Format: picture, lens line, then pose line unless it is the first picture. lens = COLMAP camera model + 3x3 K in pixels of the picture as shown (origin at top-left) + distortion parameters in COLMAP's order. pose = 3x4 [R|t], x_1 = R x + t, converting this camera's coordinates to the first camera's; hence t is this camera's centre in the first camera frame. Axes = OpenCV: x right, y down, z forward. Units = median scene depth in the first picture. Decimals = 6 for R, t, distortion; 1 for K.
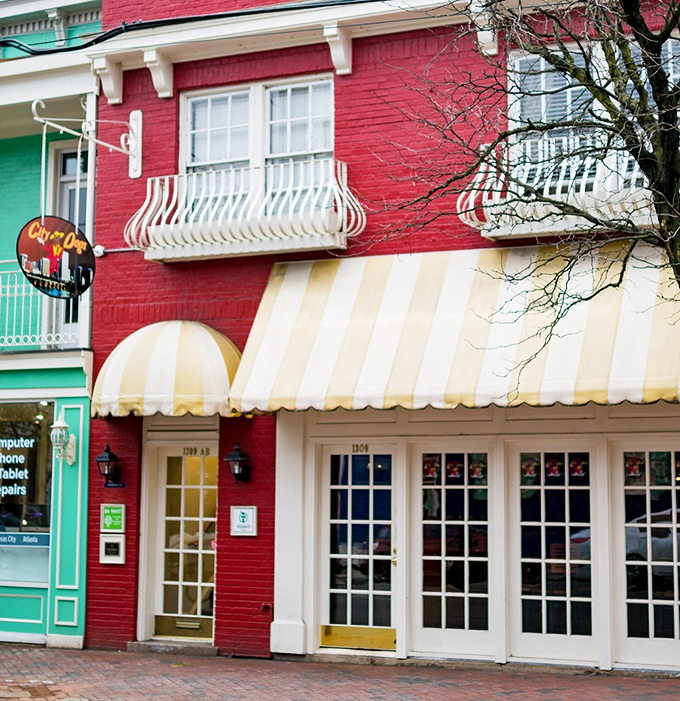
lens RADIAL K [[1386.6, 0, 340.0], [0, 1386.6, 350.5], [0, 0, 1]] dist [-0.054561, -0.370945]
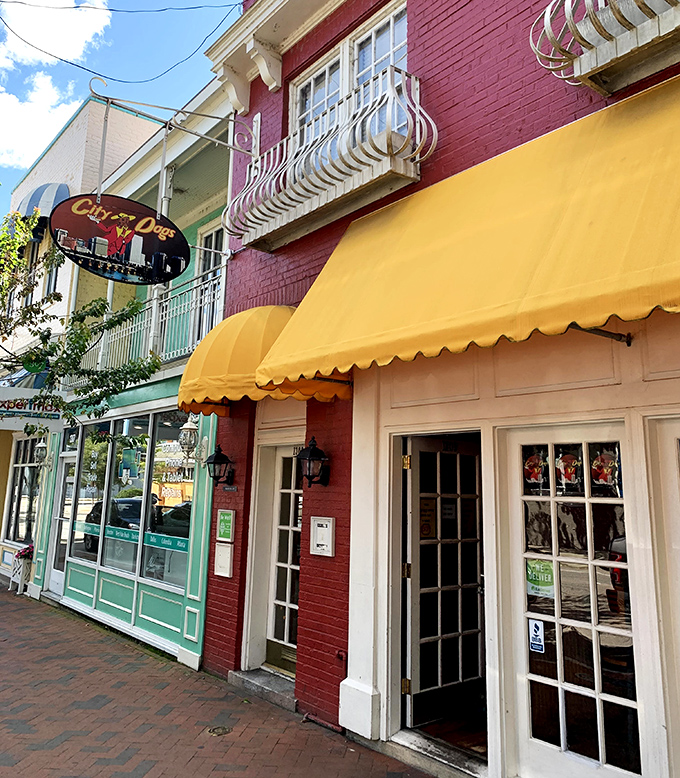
lens RADIAL K [[680.6, 0, 341.2], [0, 680.6, 347.4], [0, 0, 1]] dist [0.007994, -0.006980]
pose [[0.893653, -0.074300, -0.442565, 0.124253], [0.022032, 0.992273, -0.122099, 0.063638], [0.448217, 0.099363, 0.888385, 0.652244]]
